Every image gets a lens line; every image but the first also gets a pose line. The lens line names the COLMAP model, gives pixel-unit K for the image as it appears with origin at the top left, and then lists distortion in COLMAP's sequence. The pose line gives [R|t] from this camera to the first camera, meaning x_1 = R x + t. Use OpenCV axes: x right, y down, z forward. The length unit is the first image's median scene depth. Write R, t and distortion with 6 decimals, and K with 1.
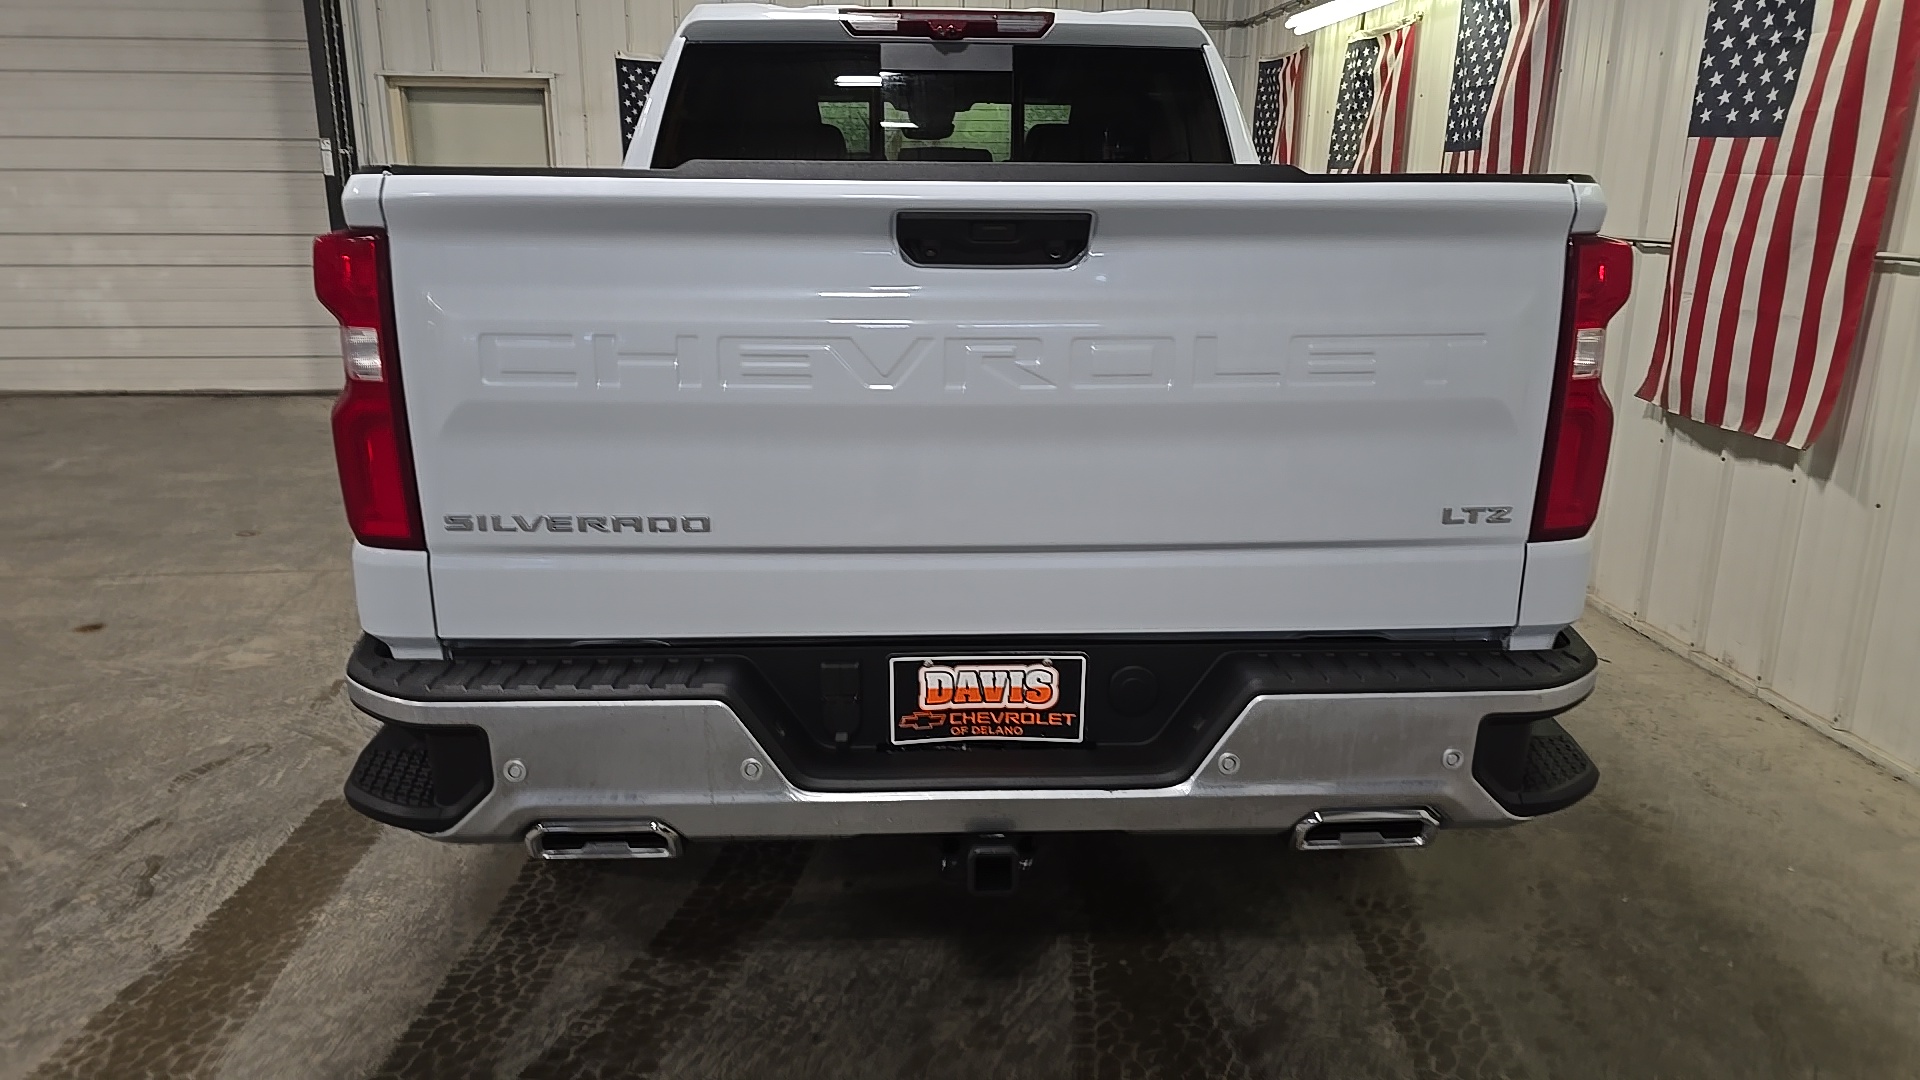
lens RADIAL K [[1281.8, 0, 966.3], [0, 1281.8, 548.6], [0, 0, 1]] dist [0.066815, -0.062495]
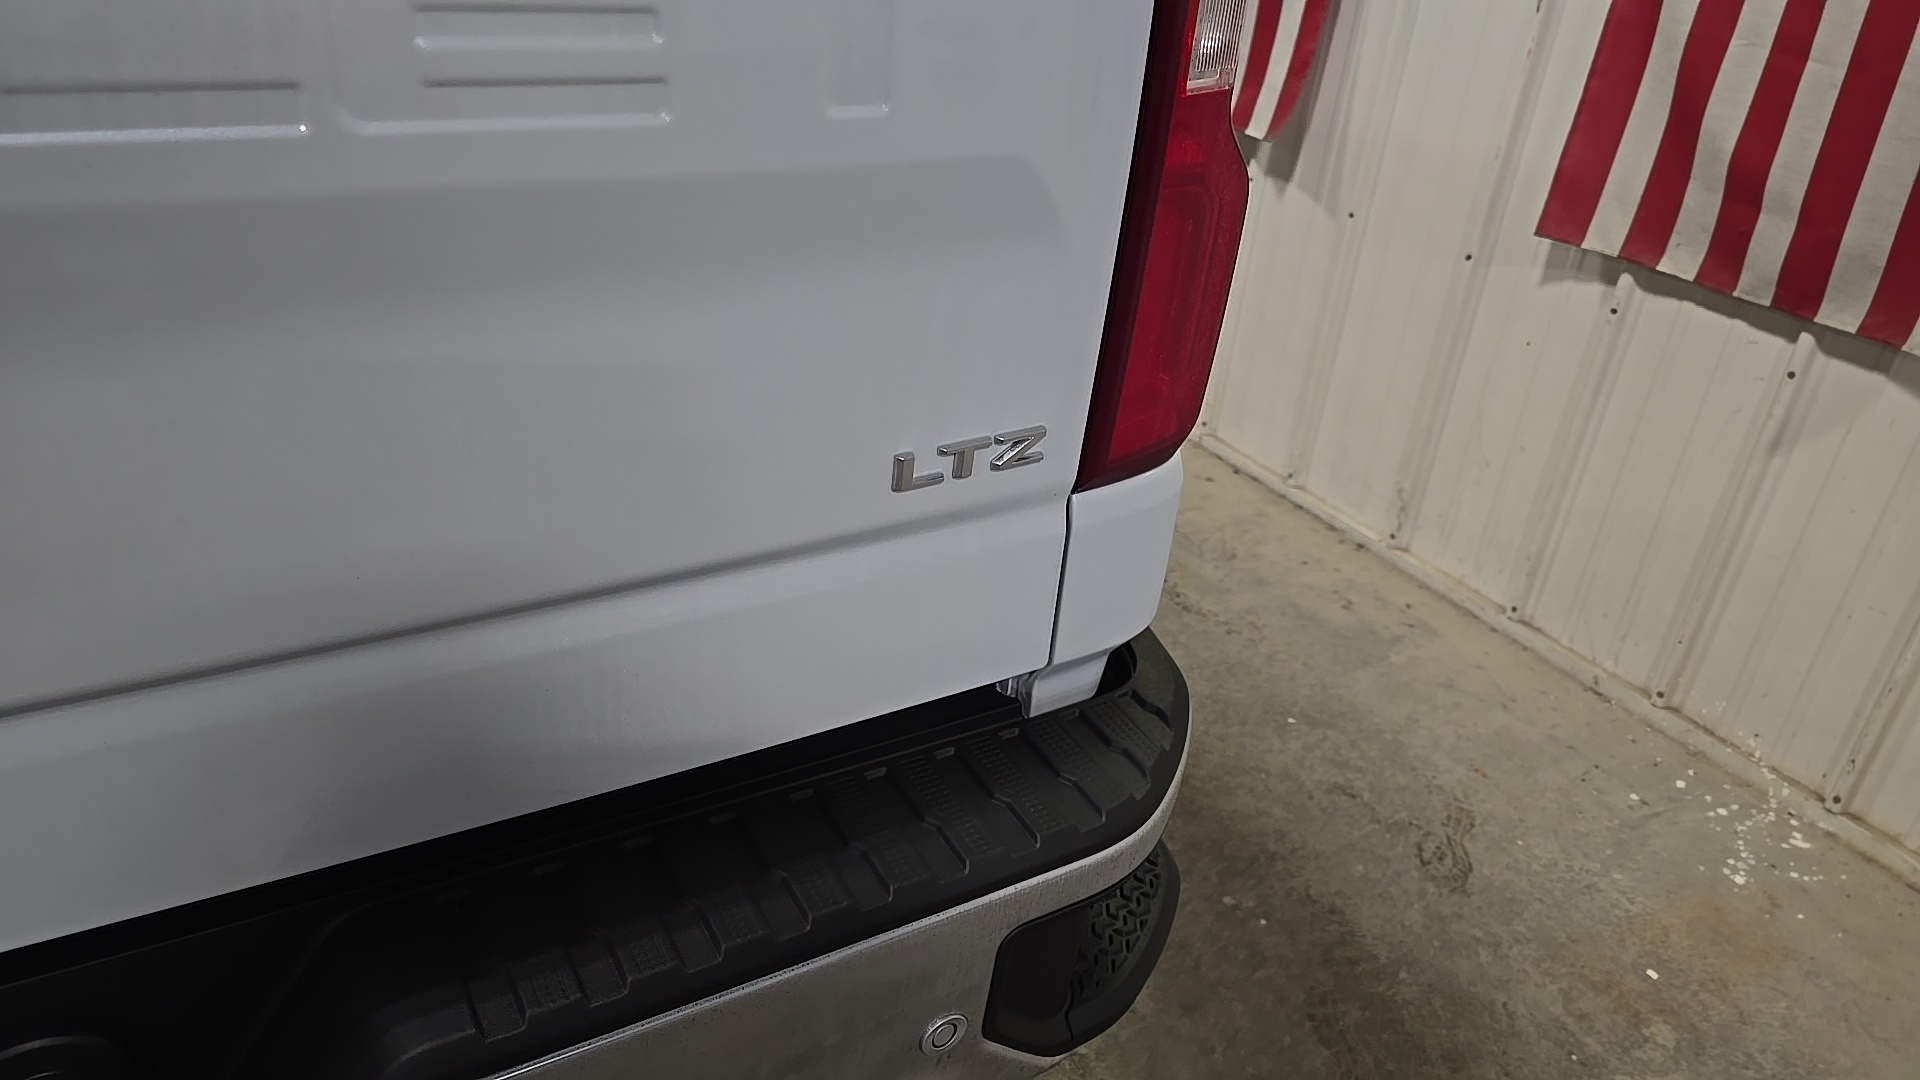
lens RADIAL K [[1315.7, 0, 960.0], [0, 1315.7, 540.0], [0, 0, 1]] dist [0.011263, 0.001301]
pose [[0.897546, -0.149283, 0.414881, 0.131231], [0.041472, 0.965352, 0.257633, -0.061266], [-0.438967, -0.214032, 0.872639, 0.381380]]
